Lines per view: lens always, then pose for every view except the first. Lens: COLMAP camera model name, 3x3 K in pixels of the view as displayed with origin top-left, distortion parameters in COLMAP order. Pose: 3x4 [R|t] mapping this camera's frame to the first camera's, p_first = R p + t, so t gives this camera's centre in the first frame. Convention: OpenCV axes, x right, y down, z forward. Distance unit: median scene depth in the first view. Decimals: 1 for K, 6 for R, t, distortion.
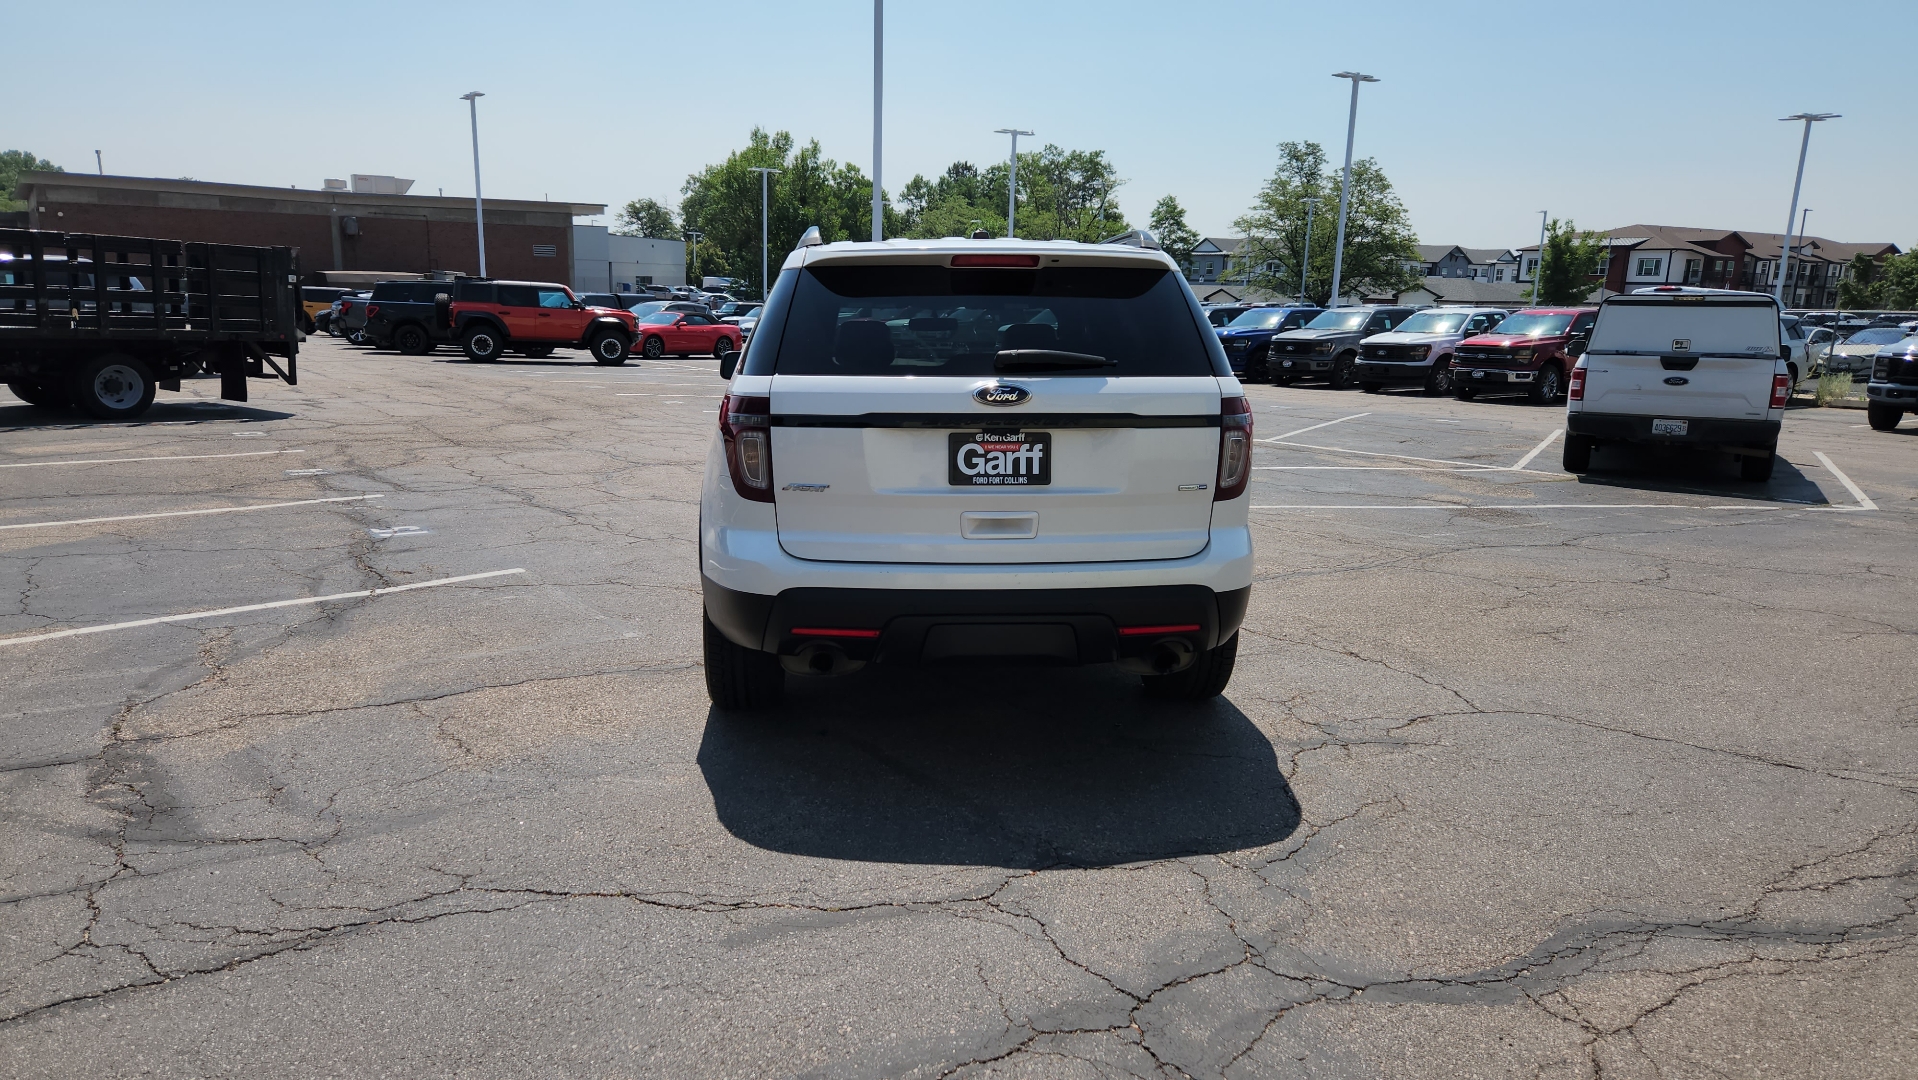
lens RADIAL K [[1295.1, 0, 929.5], [0, 1295.1, 547.7], [0, 0, 1]] dist [0.072323, -0.060381]
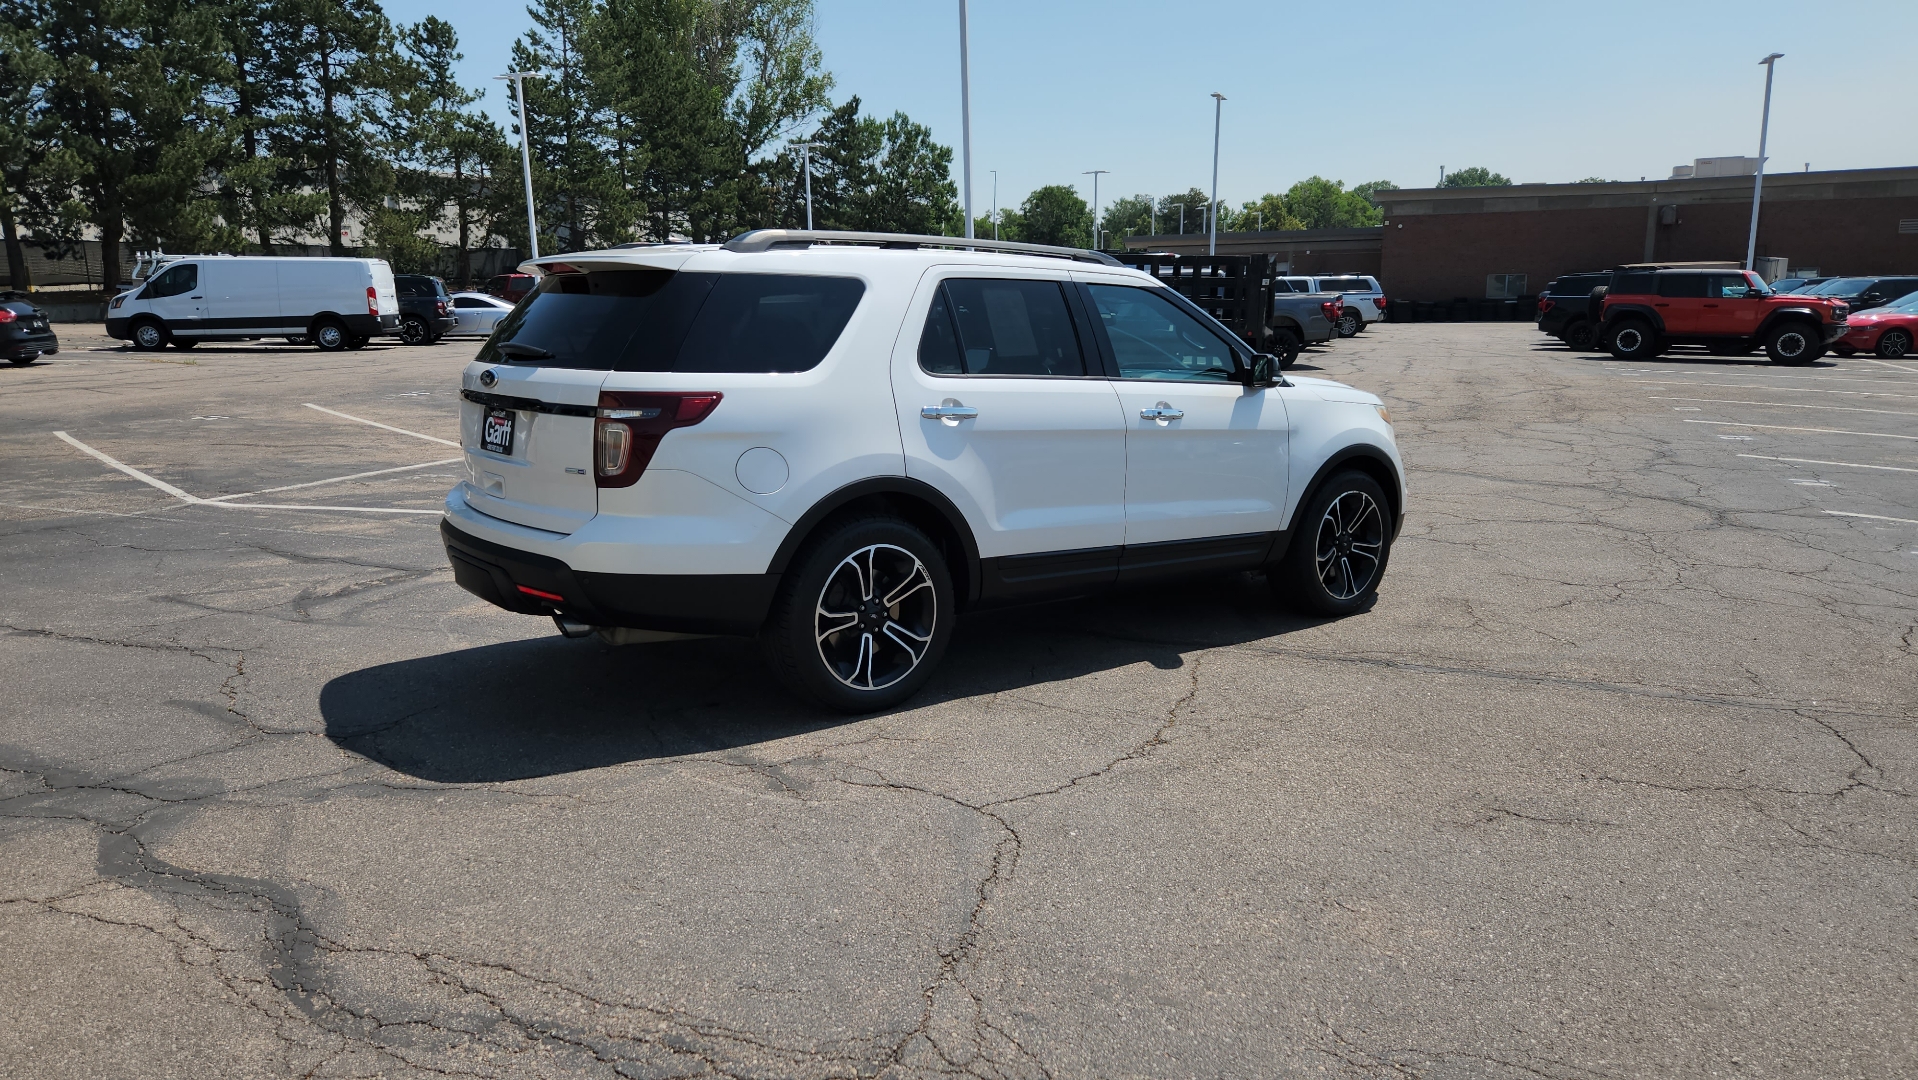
lens RADIAL K [[1281.1, 0, 925.2], [0, 1281.1, 561.3], [0, 0, 1]] dist [0.071705, -0.058141]
pose [[0.546772, 0.150233, -0.823693, 0.825356], [-0.137827, 0.986500, 0.088437, -0.070627], [0.825860, 0.065172, 0.560097, 0.421976]]
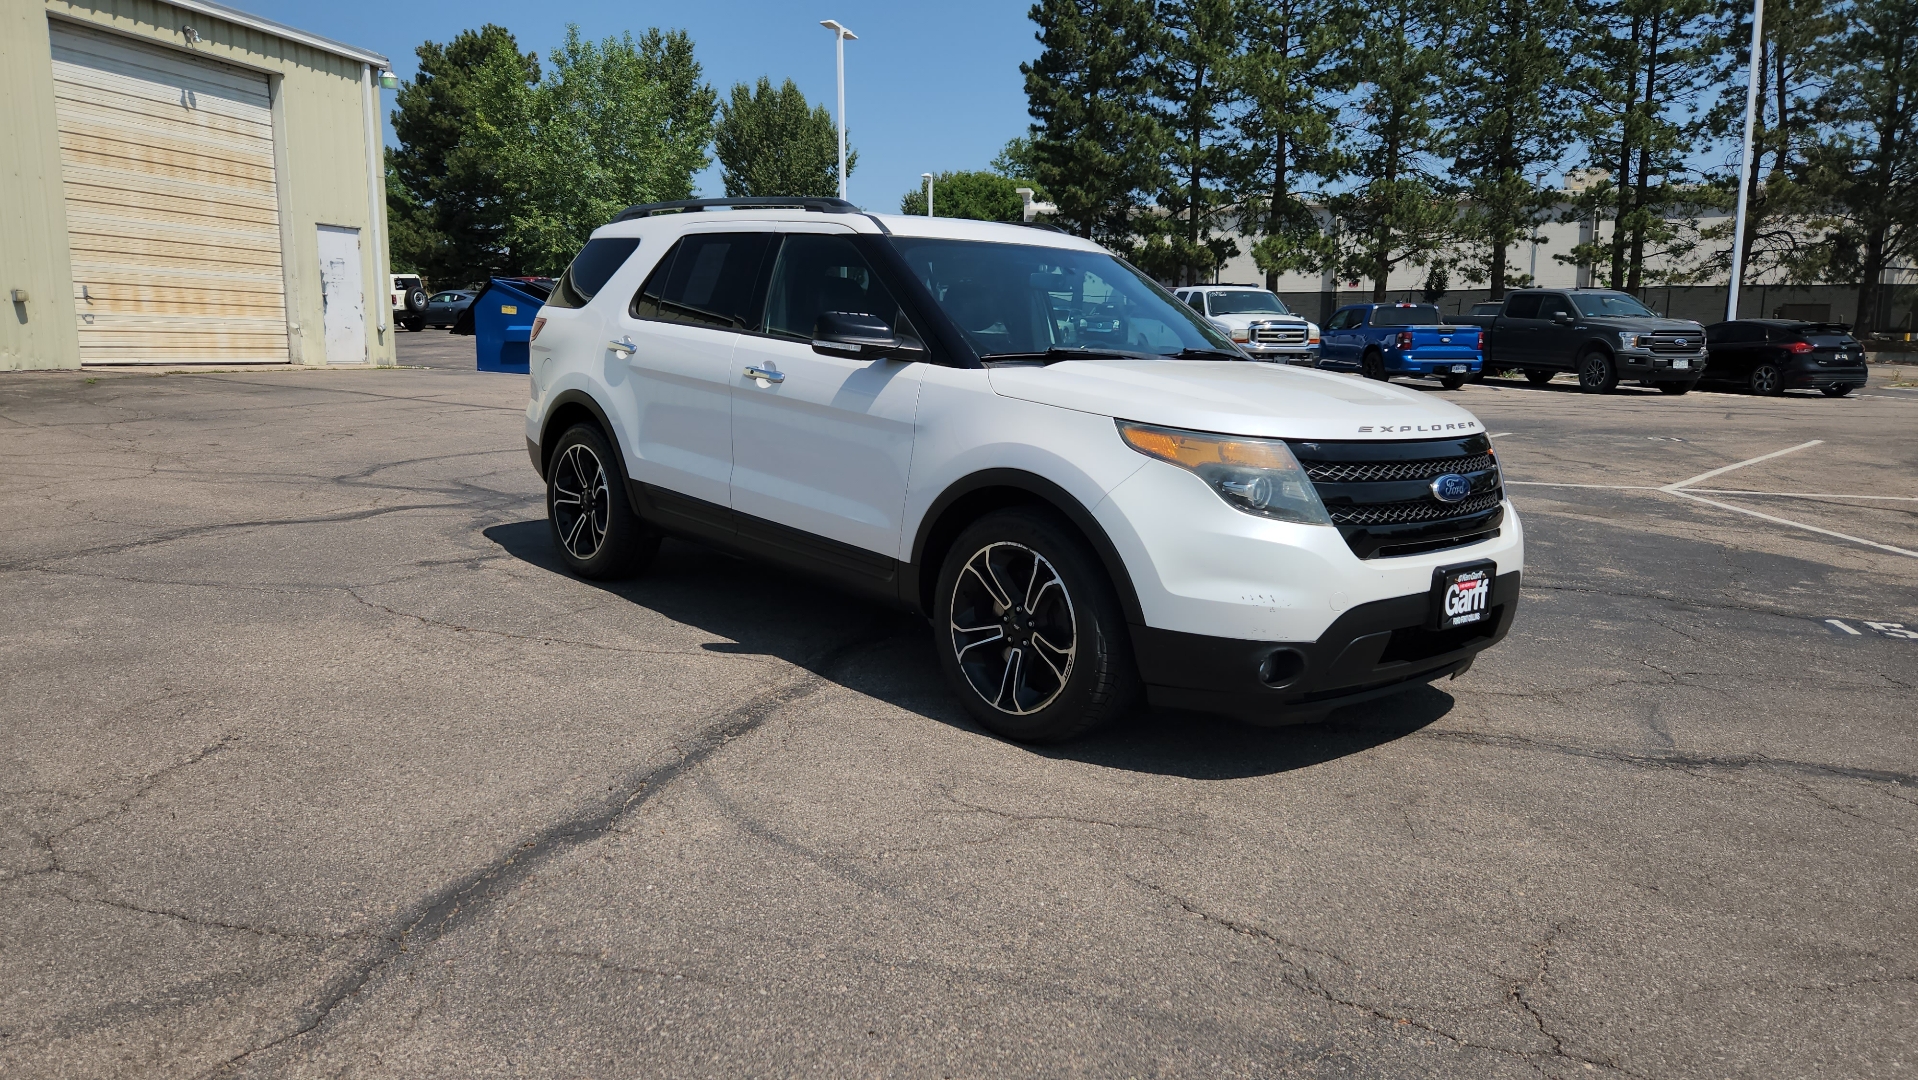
lens RADIAL K [[1287.1, 0, 933.1], [0, 1287.1, 534.4], [0, 0, 1]] dist [0.073419, -0.059024]
pose [[-0.781153, 0.063406, -0.621112, 0.586743], [-0.149290, 0.947001, 0.284431, -0.264798], [0.606228, 0.314910, -0.730287, 1.730358]]
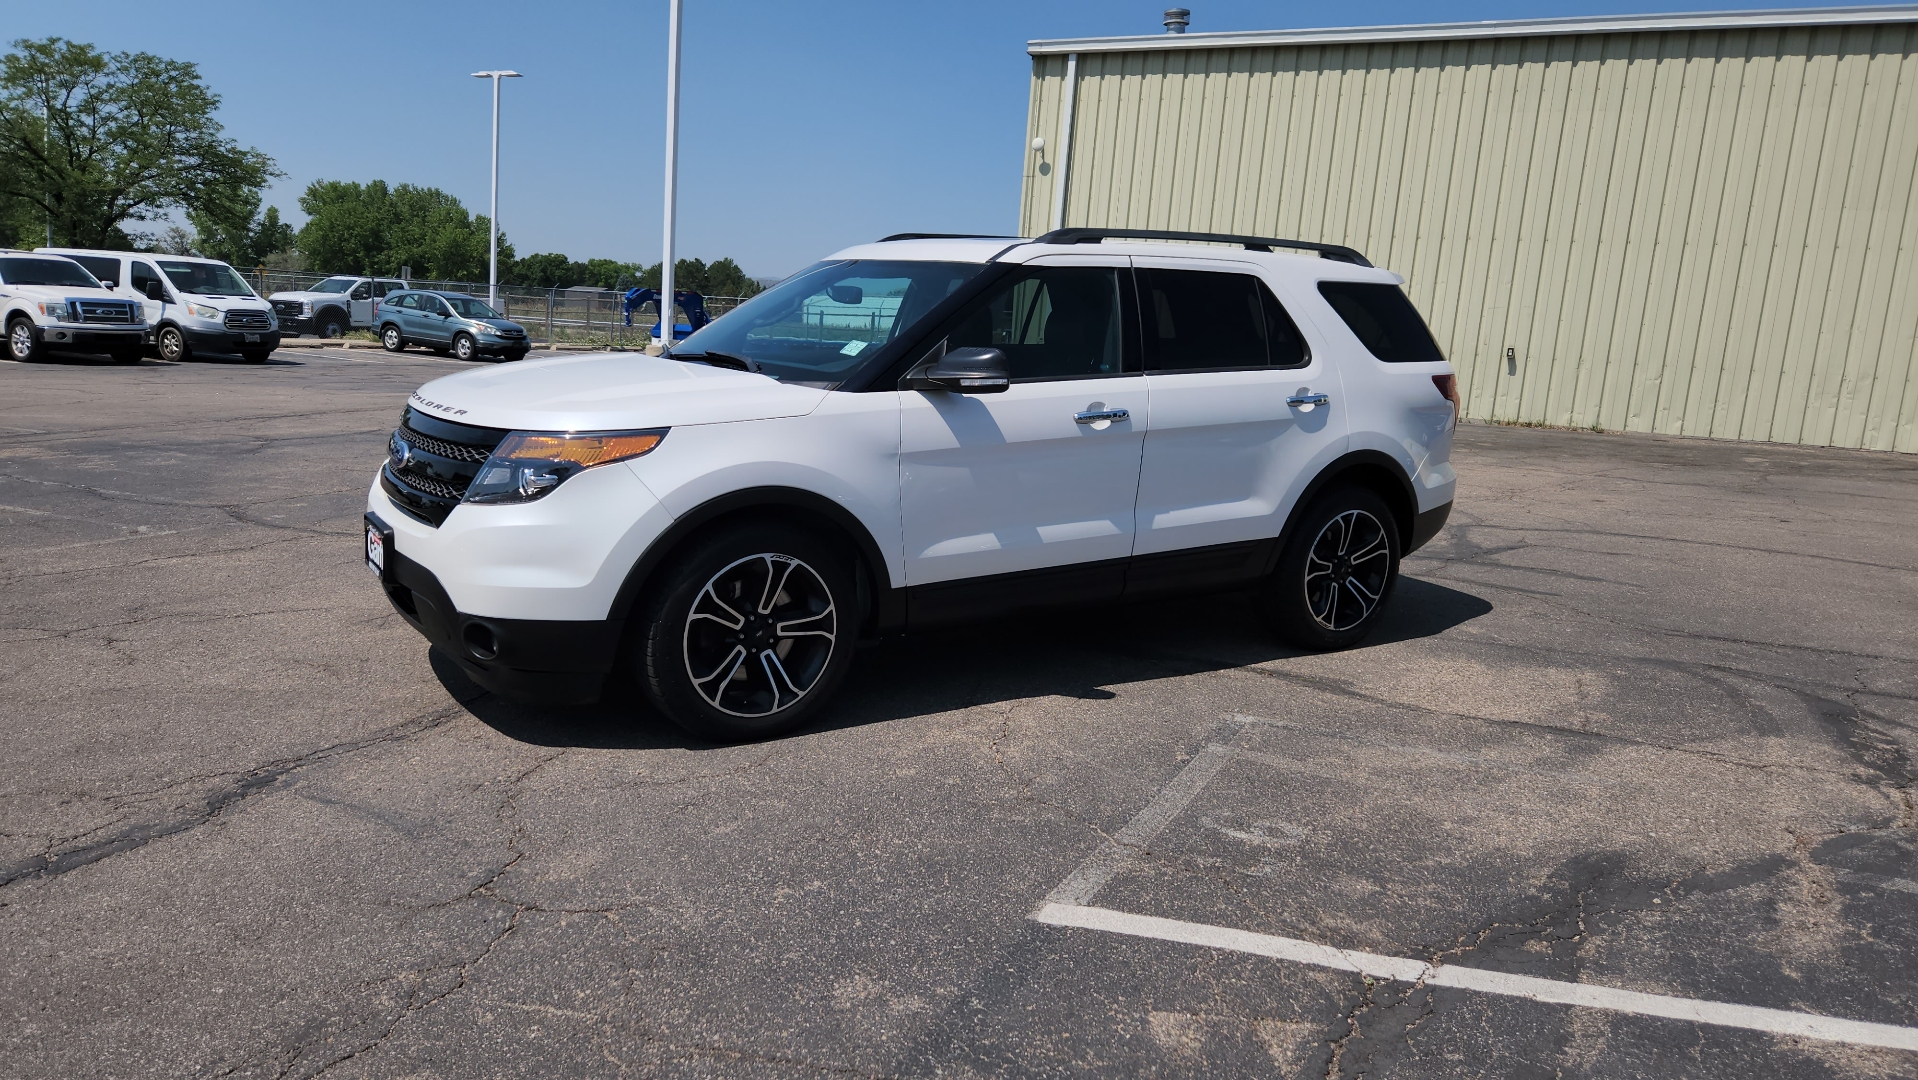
lens RADIAL K [[1281.0, 0, 935.4], [0, 1281.0, 542.3], [0, 0, 1]] dist [0.064250, -0.054852]
pose [[-0.490912, -0.190046, 0.850228, -0.773937], [0.094836, 0.958461, 0.268996, -0.258517], [-0.866032, 0.212686, -0.452496, 1.485062]]
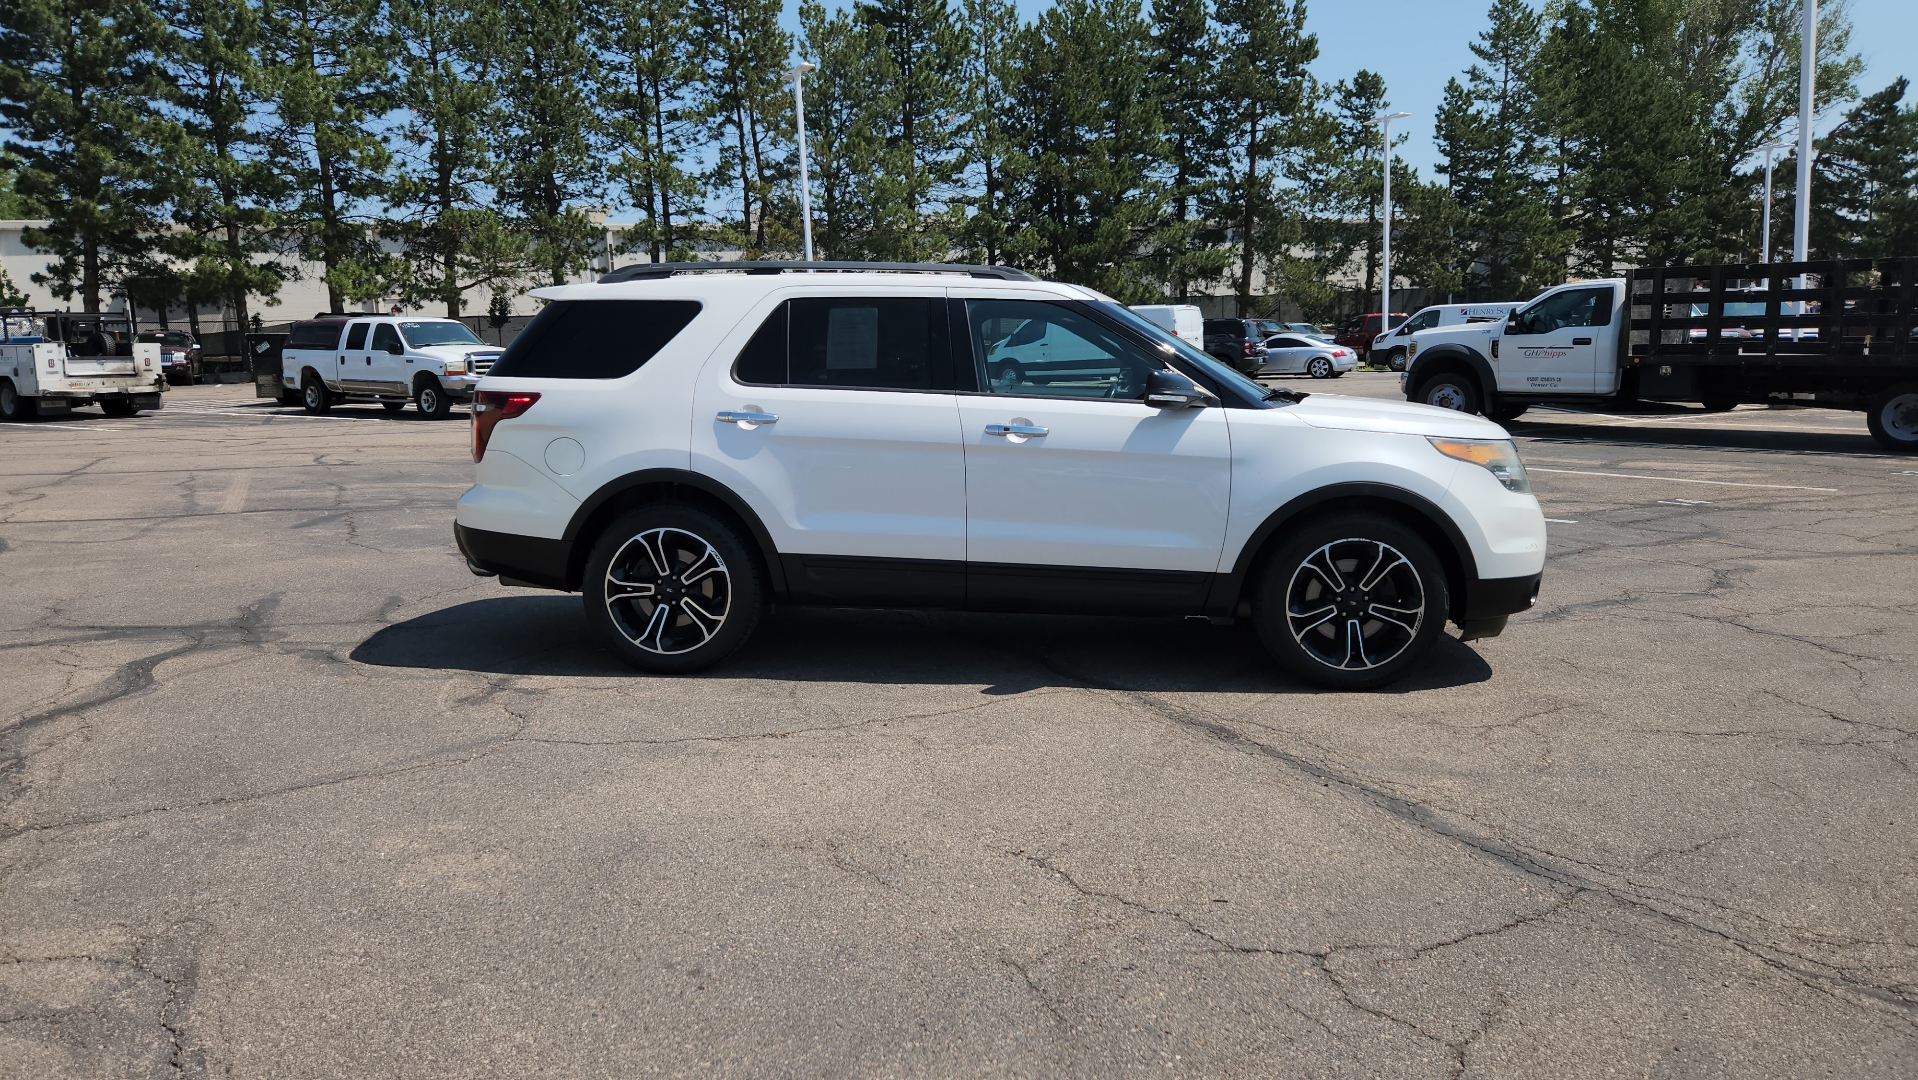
lens RADIAL K [[1279.0, 0, 917.4], [0, 1279.0, 538.9], [0, 0, 1]] dist [0.064983, -0.050691]
pose [[-0.145175, 0.129977, -0.980831, 1.023824], [-0.160932, 0.975030, 0.153028, -0.164846], [0.976230, 0.180063, -0.120633, 1.102159]]
